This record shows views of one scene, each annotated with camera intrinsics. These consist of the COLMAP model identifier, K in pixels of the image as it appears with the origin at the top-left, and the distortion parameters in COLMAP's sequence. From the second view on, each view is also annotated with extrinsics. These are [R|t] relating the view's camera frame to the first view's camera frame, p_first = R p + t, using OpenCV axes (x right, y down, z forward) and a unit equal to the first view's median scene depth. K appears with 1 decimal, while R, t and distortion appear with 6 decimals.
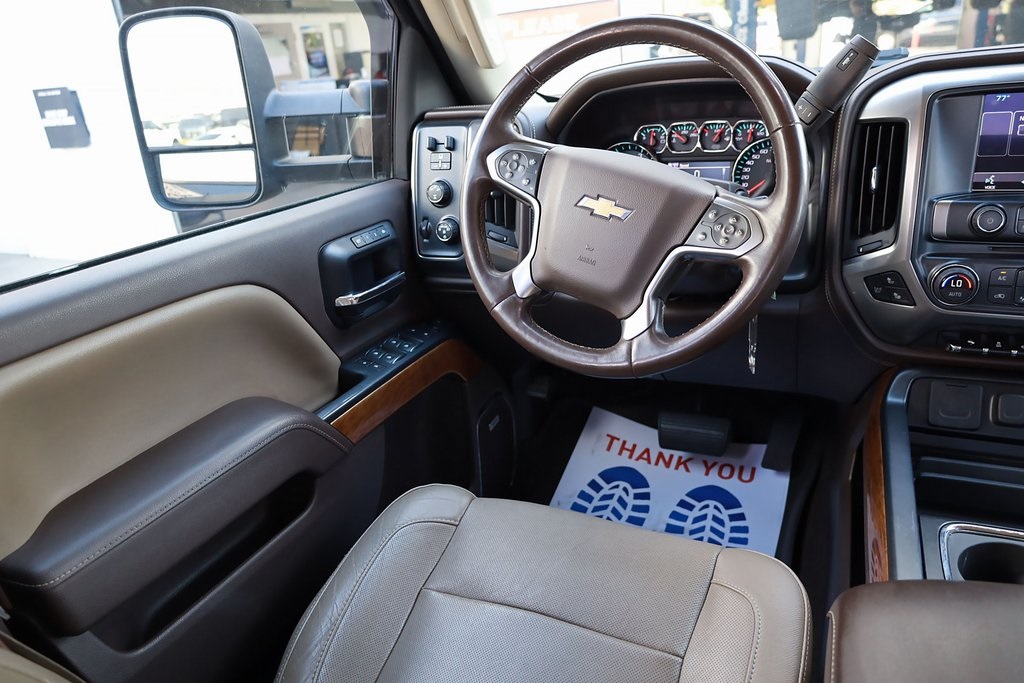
lens RADIAL K [[703.0, 0, 510.0], [0, 703.0, 344.8], [0, 0, 1]] dist [-0.003471, -0.008309]
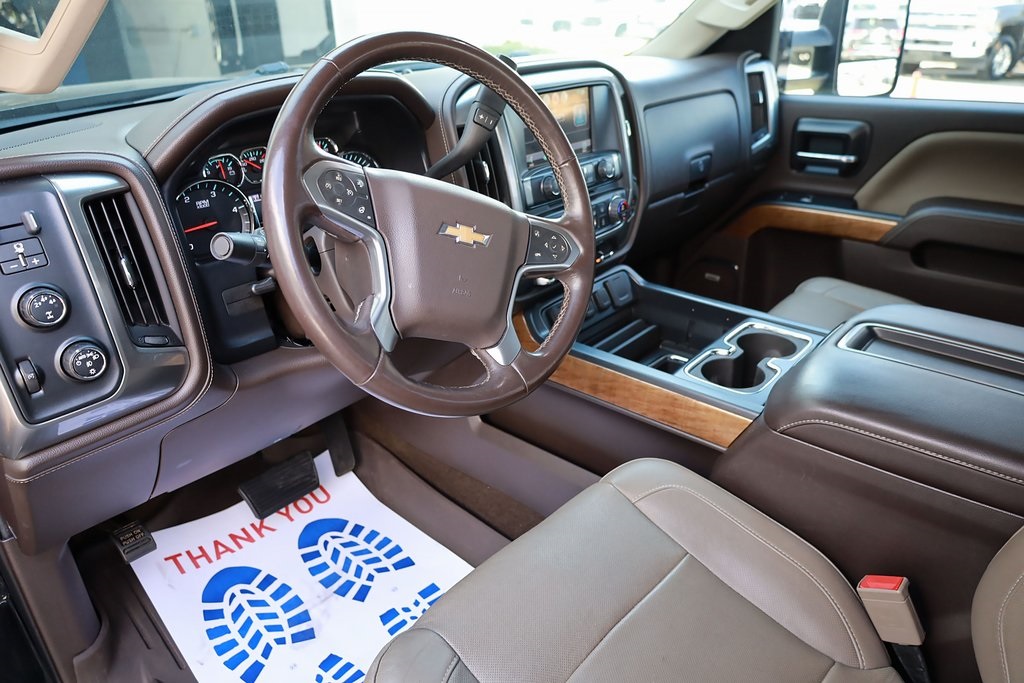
lens RADIAL K [[713.4, 0, 512.0], [0, 713.4, 341.5], [0, 0, 1]] dist [0.002556, -0.001541]
pose [[0.289097, -0.340752, 0.894601, -0.691123], [0.363612, 0.903555, 0.226659, -0.236012], [-0.885556, 0.259761, 0.385117, 0.561079]]
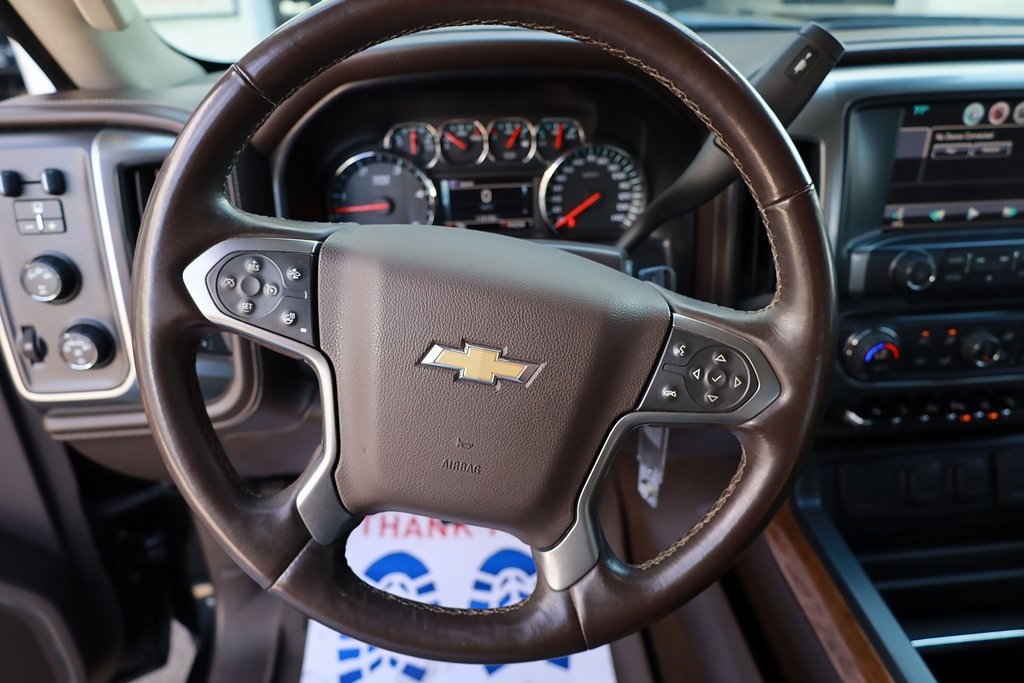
lens RADIAL K [[702.6, 0, 520.4], [0, 702.6, 338.9], [0, 0, 1]] dist [-0.006389, -0.005850]
pose [[0.859077, -0.186842, 0.476525, -0.067109], [0.135086, 0.980748, 0.141013, -0.257300], [-0.493698, -0.056769, 0.867778, 0.507029]]
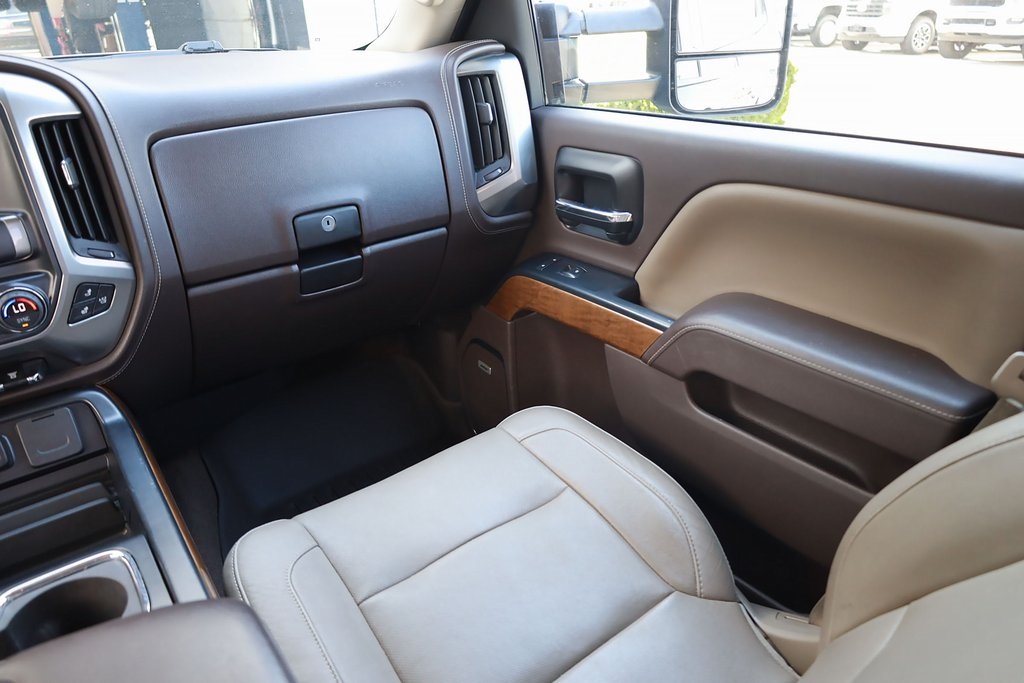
lens RADIAL K [[703.0, 0, 510.0], [0, 703.0, 344.8], [0, 0, 1]] dist [-0.003471, -0.008309]
pose [[0.486766, -0.328847, 0.809270, 0.396933], [0.328374, 0.927369, 0.179324, 0.022151], [-0.809462, 0.178455, 0.559397, -0.119761]]
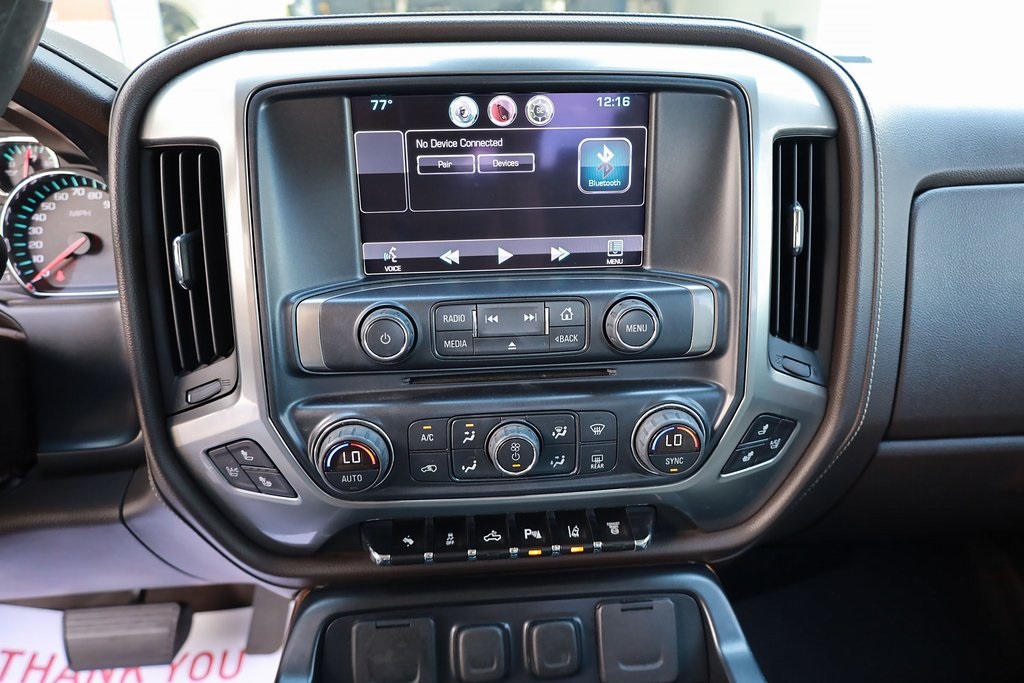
lens RADIAL K [[703.0, 0, 510.0], [0, 703.0, 344.8], [0, 0, 1]] dist [-0.003471, -0.008309]
pose [[0.866440, -0.110959, 0.486796, 0.475257], [0.124586, 0.992199, 0.004411, -0.151952], [-0.483487, 0.056826, 0.873505, 0.464931]]
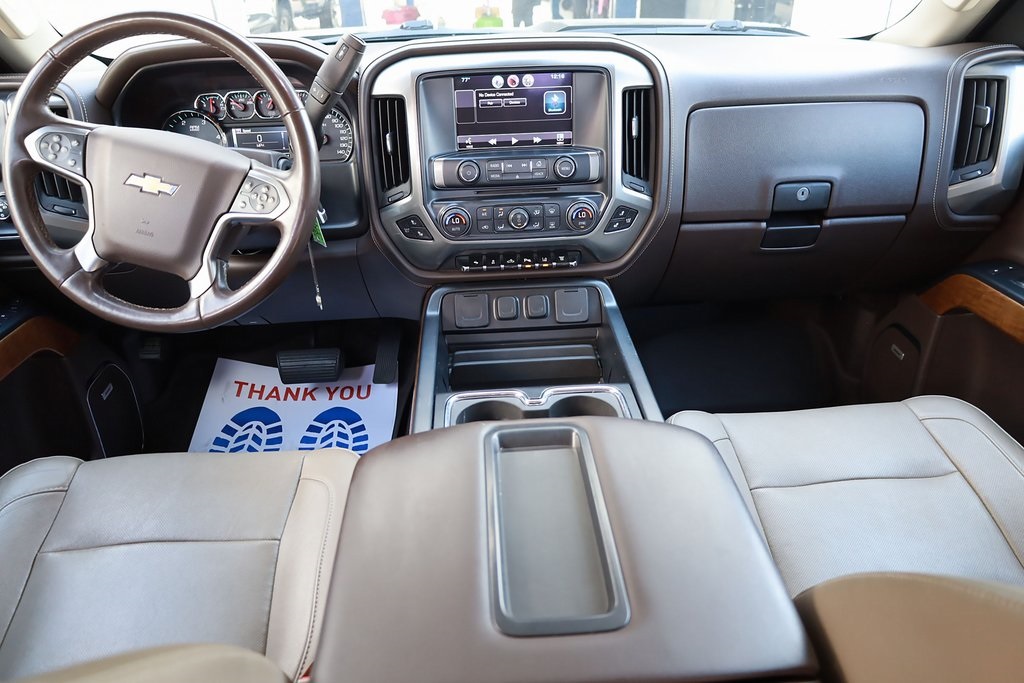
lens RADIAL K [[705.1, 0, 511.5], [0, 705.1, 345.5], [0, 0, 1]] dist [-0.006371, 0.000651]
pose [[0.883652, -0.170033, 0.436174, 0.097320], [0.129607, 0.984146, 0.121076, -0.002172], [-0.449846, -0.050458, 0.891680, -0.255940]]
